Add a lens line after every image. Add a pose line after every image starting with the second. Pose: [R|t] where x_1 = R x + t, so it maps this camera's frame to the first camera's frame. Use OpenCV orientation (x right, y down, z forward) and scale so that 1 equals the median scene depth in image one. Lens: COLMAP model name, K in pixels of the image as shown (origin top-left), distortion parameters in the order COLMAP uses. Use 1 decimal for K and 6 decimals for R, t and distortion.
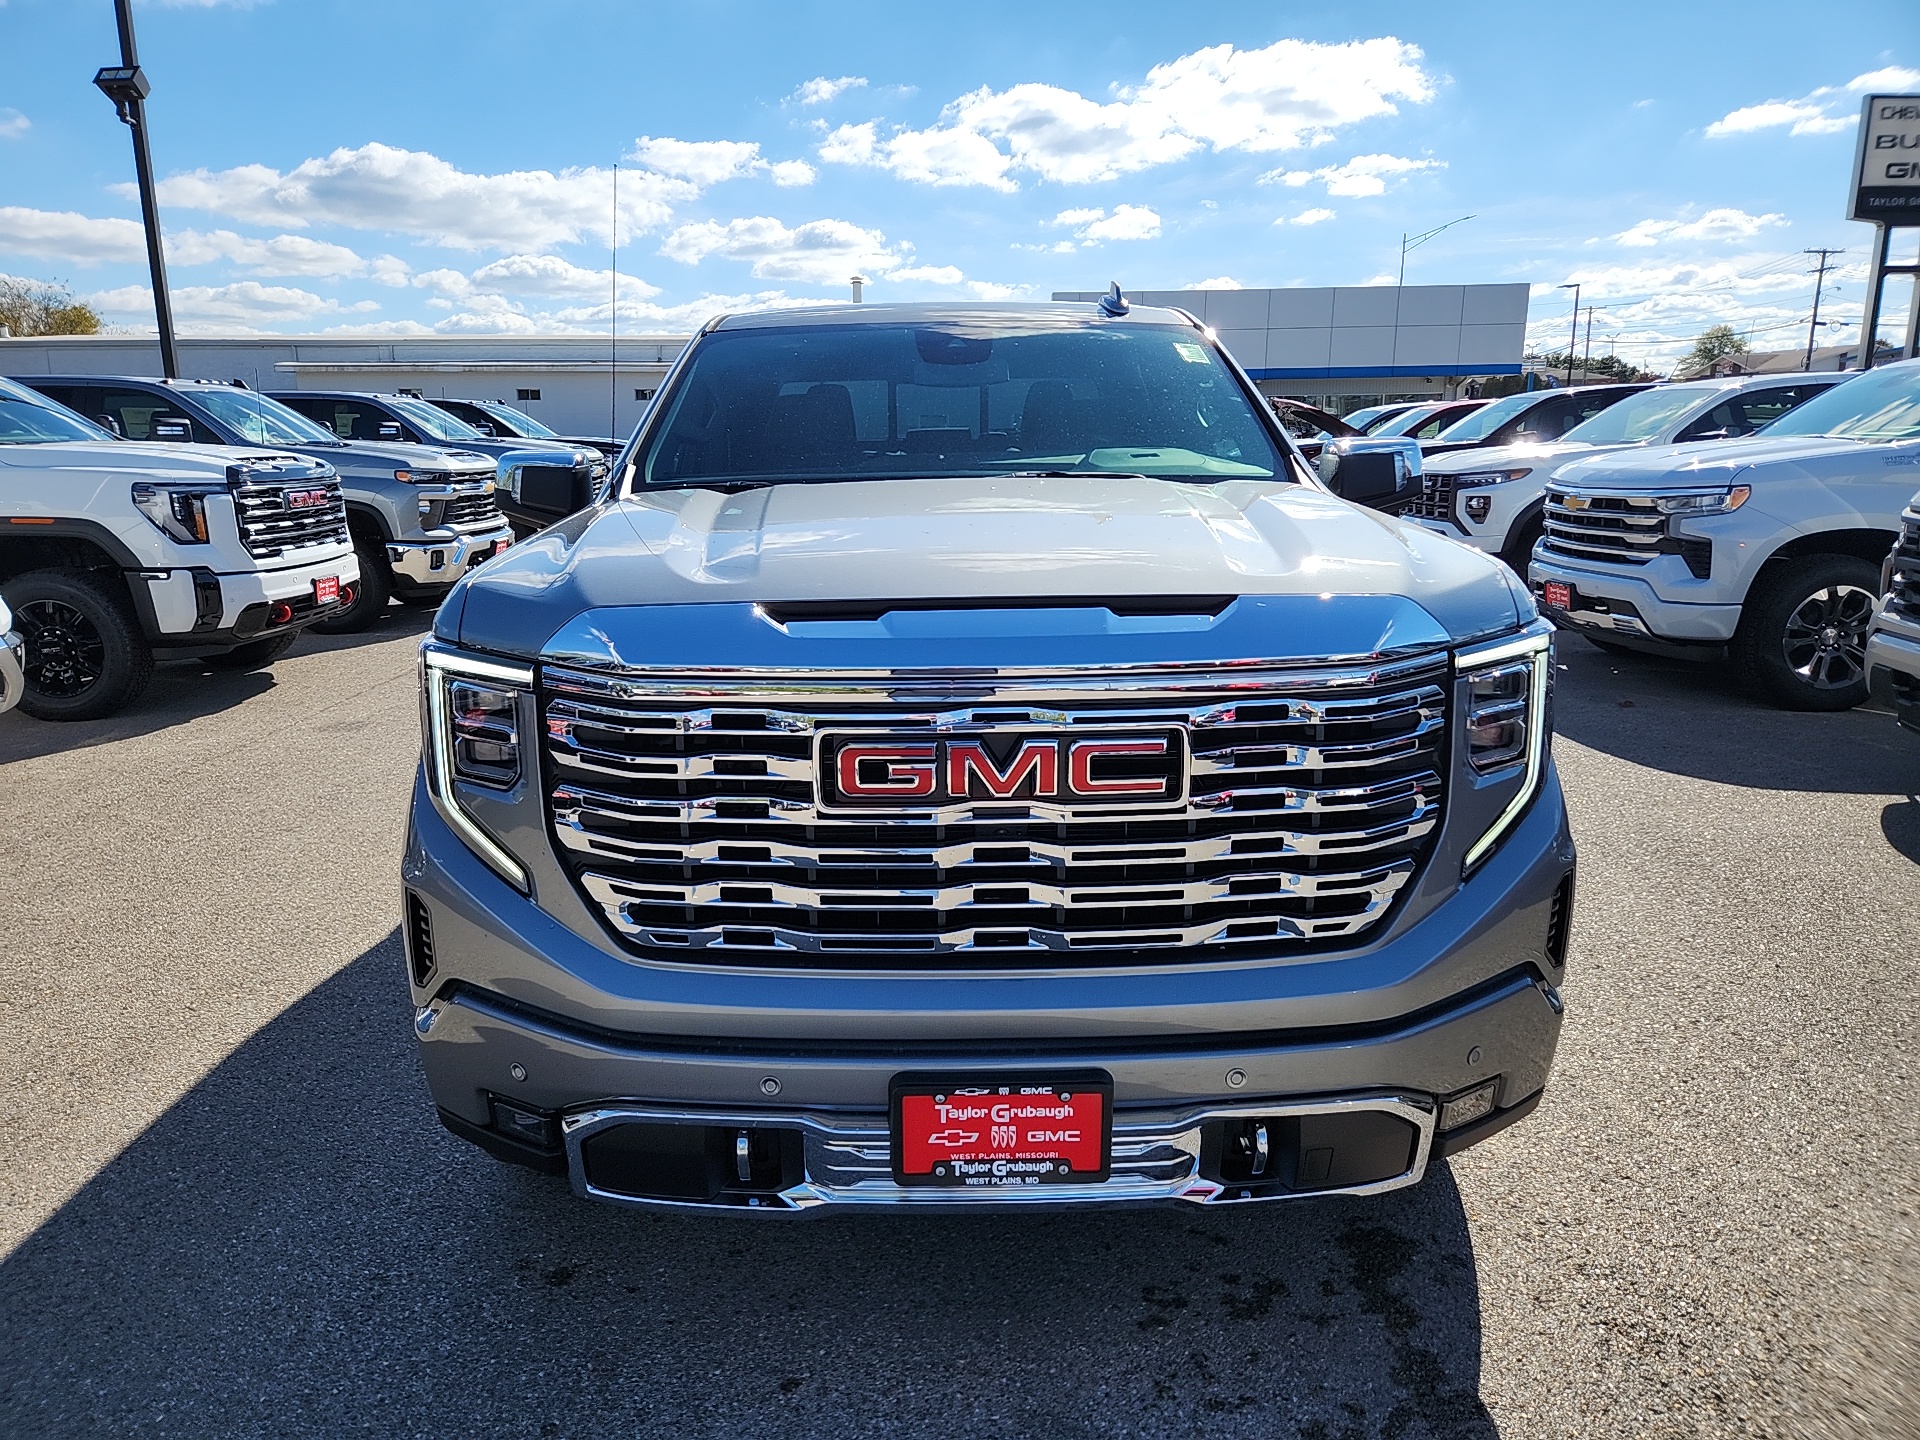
lens RADIAL K [[1261.8, 0, 949.4], [0, 1261.8, 727.3], [0, 0, 1]] dist [0.076938, -0.062032]
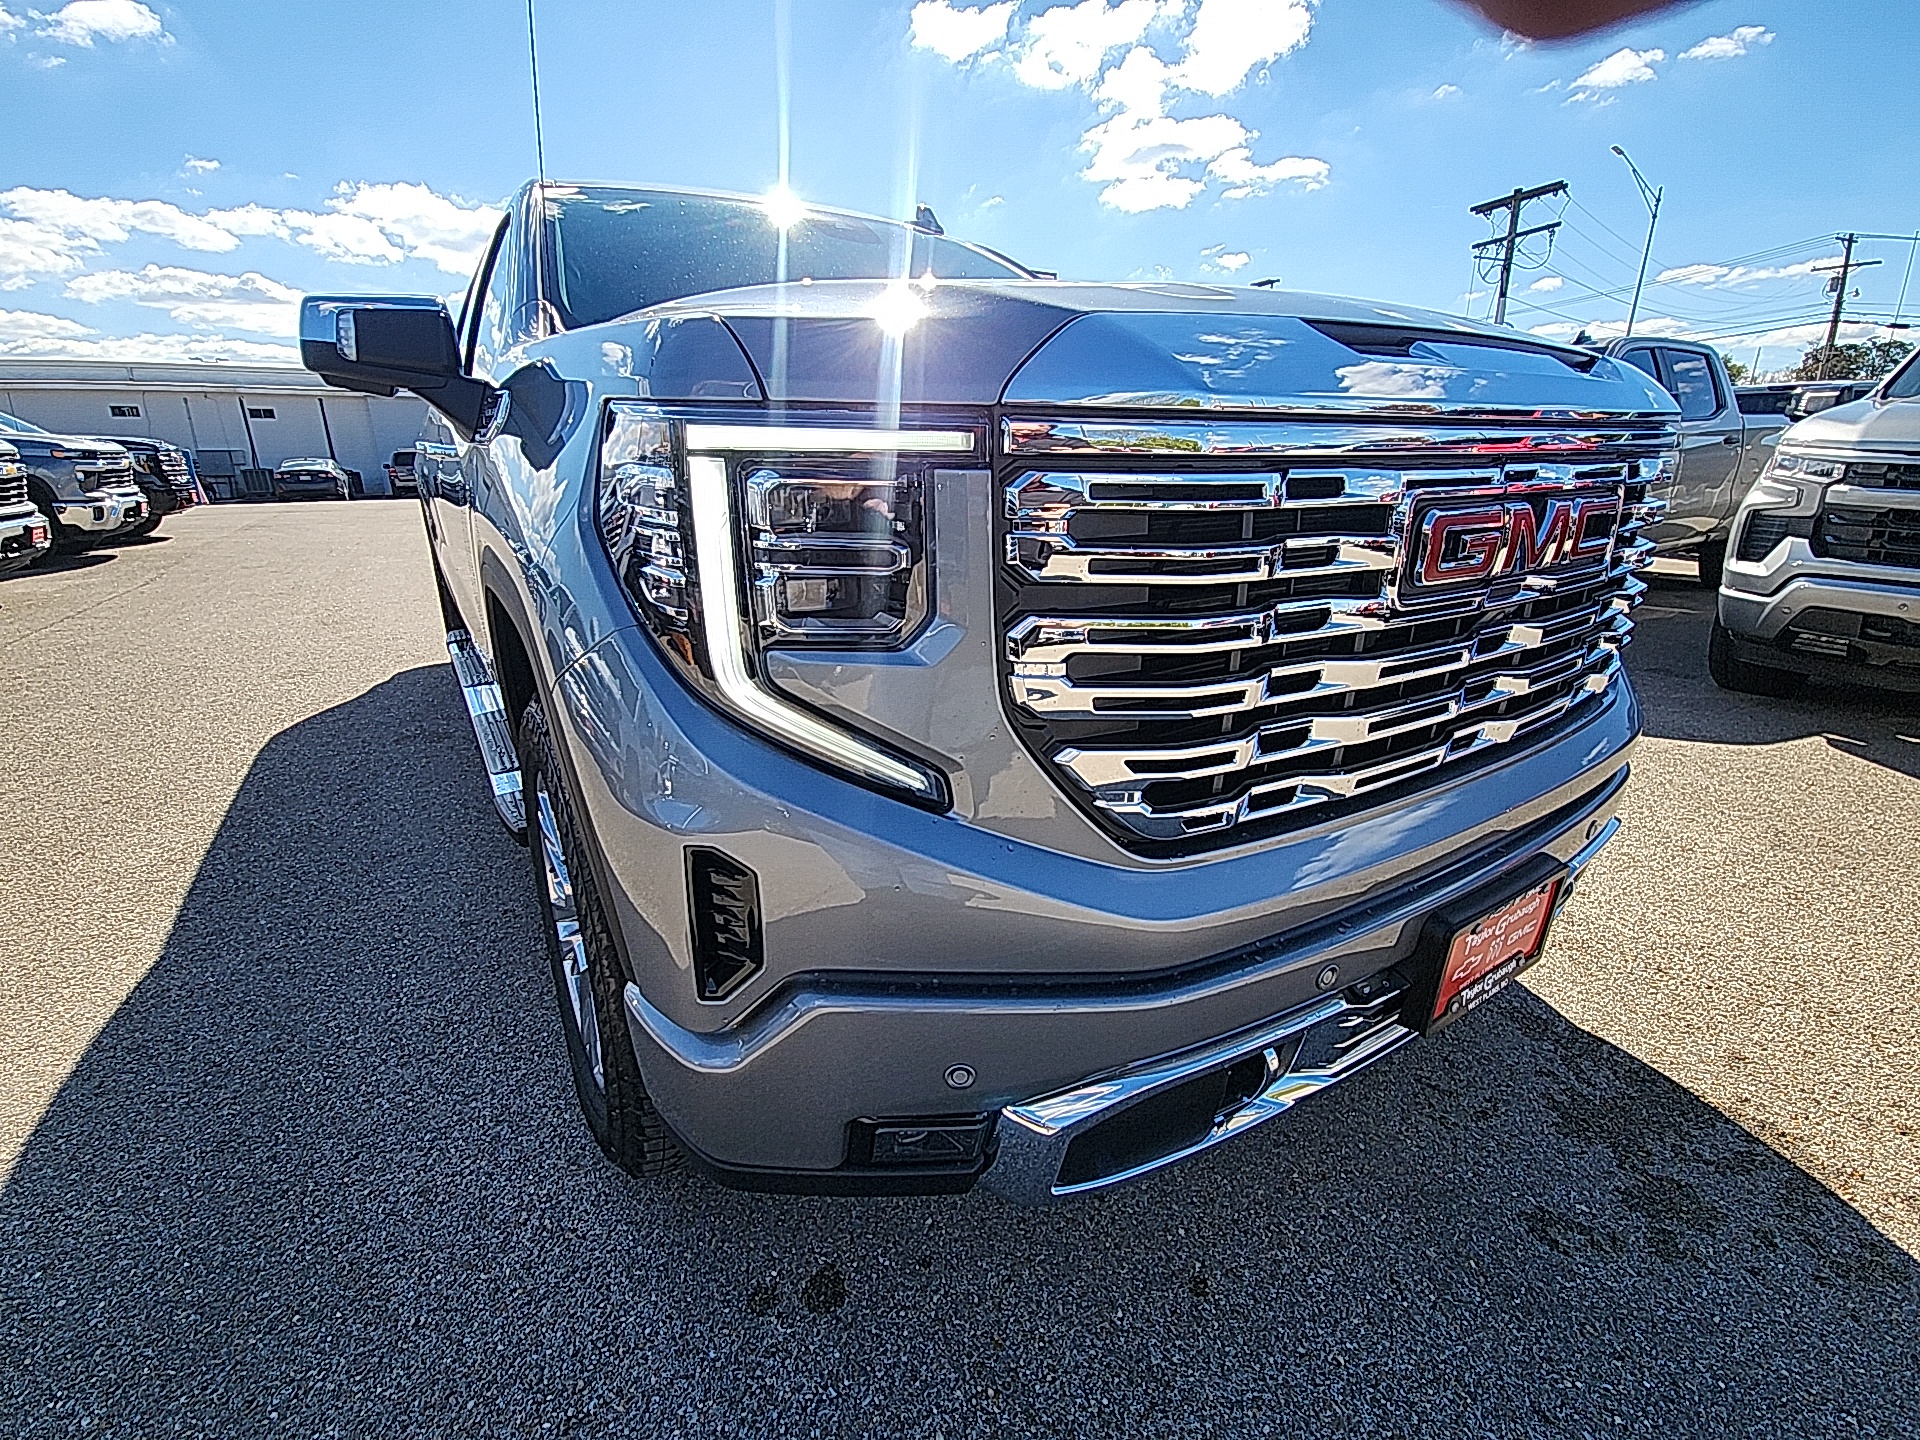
lens RADIAL K [[808.8, 0, 940.2], [0, 808.8, 715.8], [0, 0, 1]] dist [0.022952, -0.015870]
pose [[0.857808, -0.151052, 0.491272, -0.051862], [0.113935, 0.987943, 0.104822, 0.004513], [-0.501182, -0.033944, 0.864676, 0.064666]]
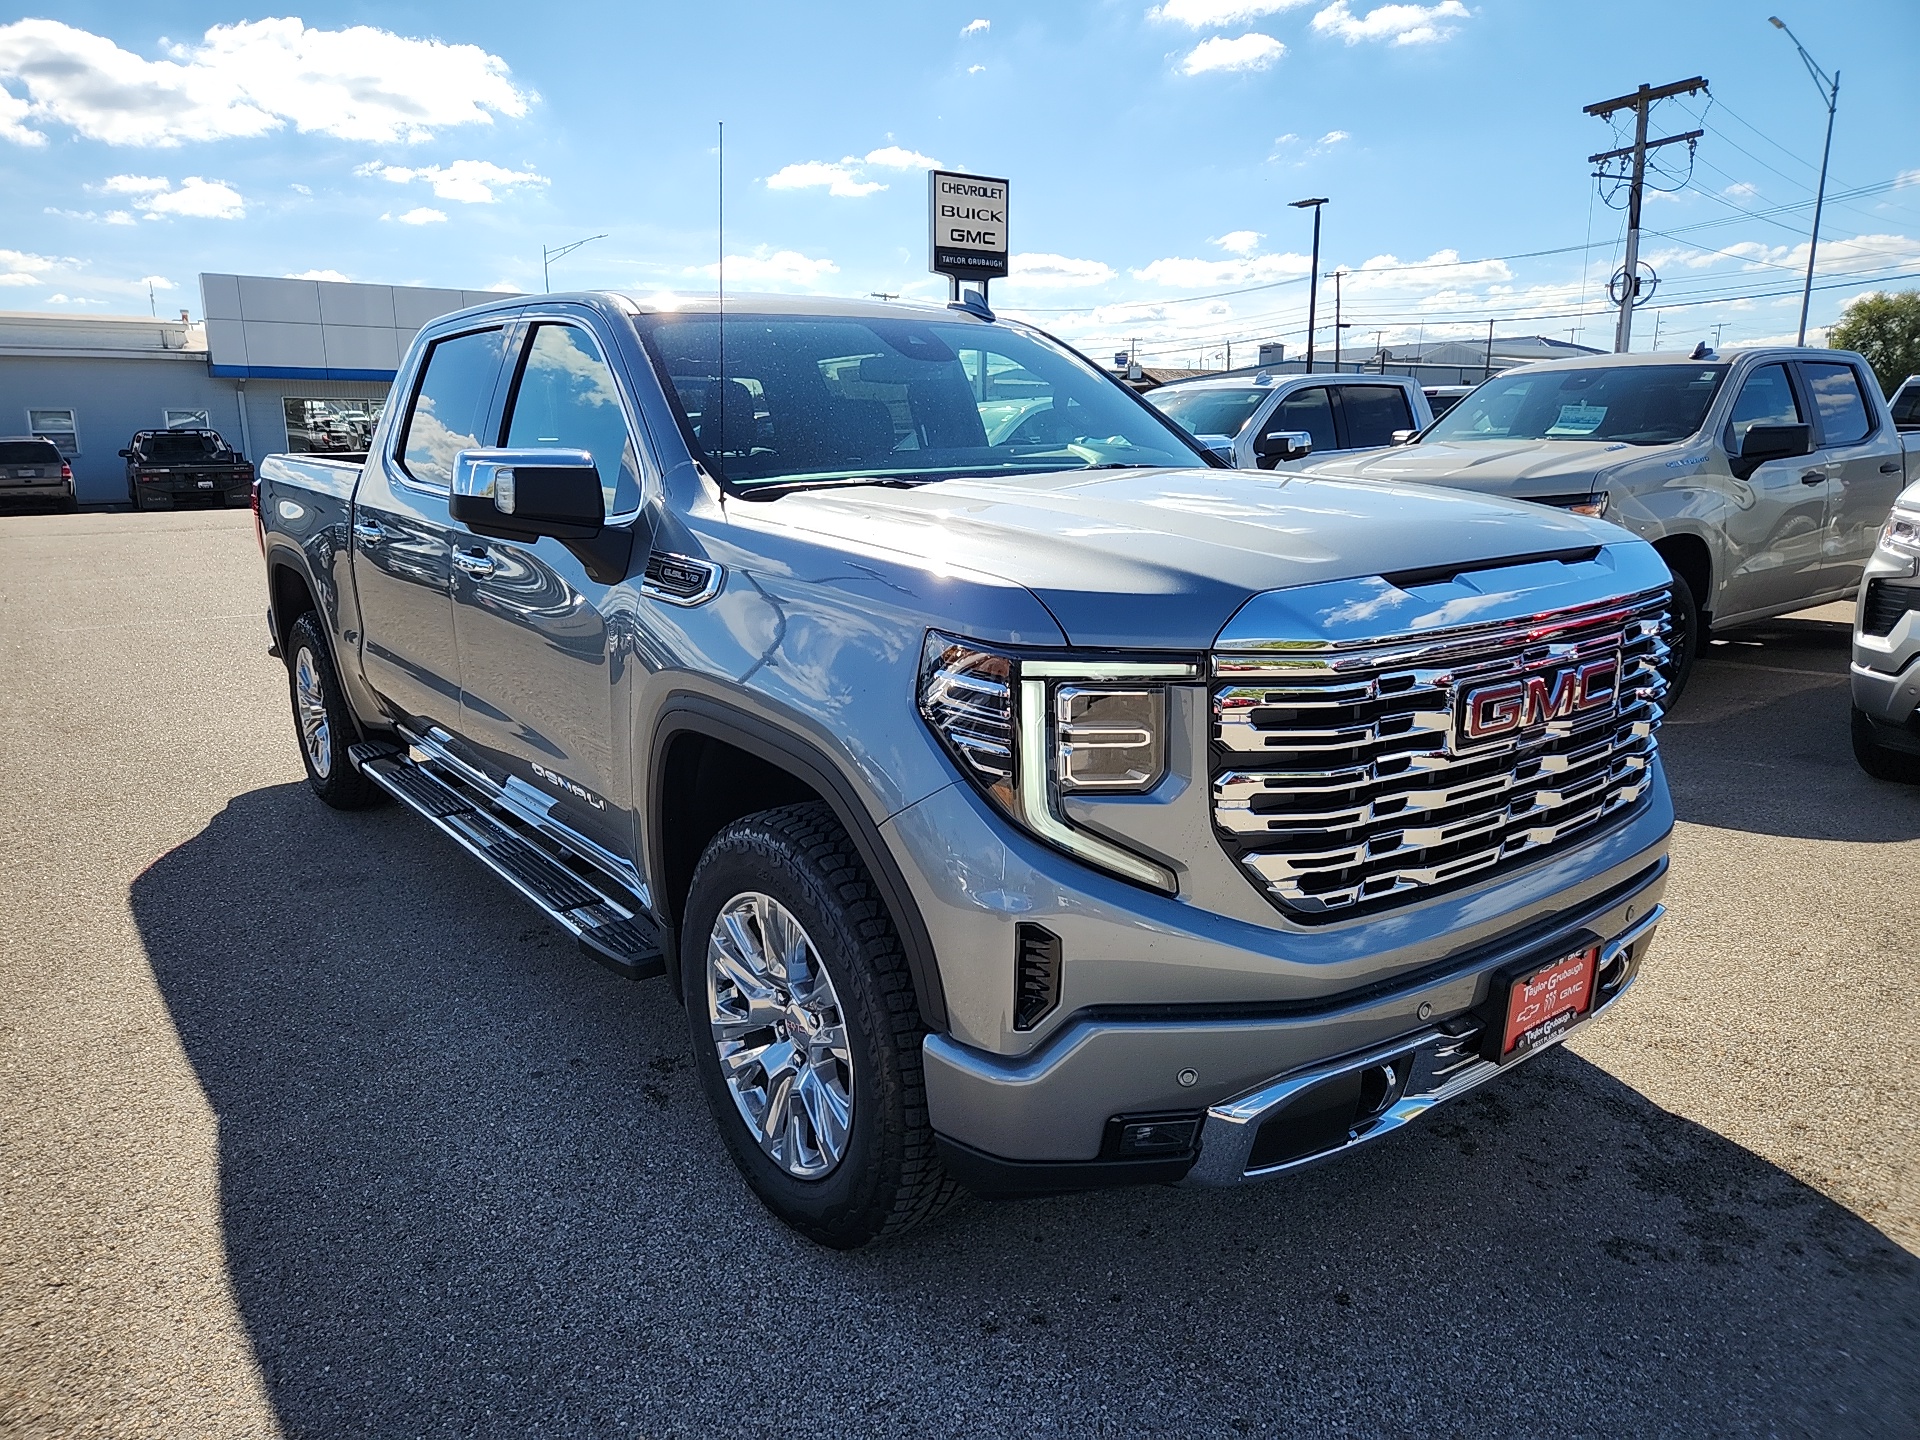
lens RADIAL K [[1261.8, 0, 949.4], [0, 1261.8, 727.3], [0, 0, 1]] dist [0.076938, -0.062032]
pose [[0.808570, -0.128056, 0.574296, -0.100408], [0.131770, 0.990649, 0.035371, -0.005084], [-0.573456, 0.047075, 0.817883, 0.029266]]
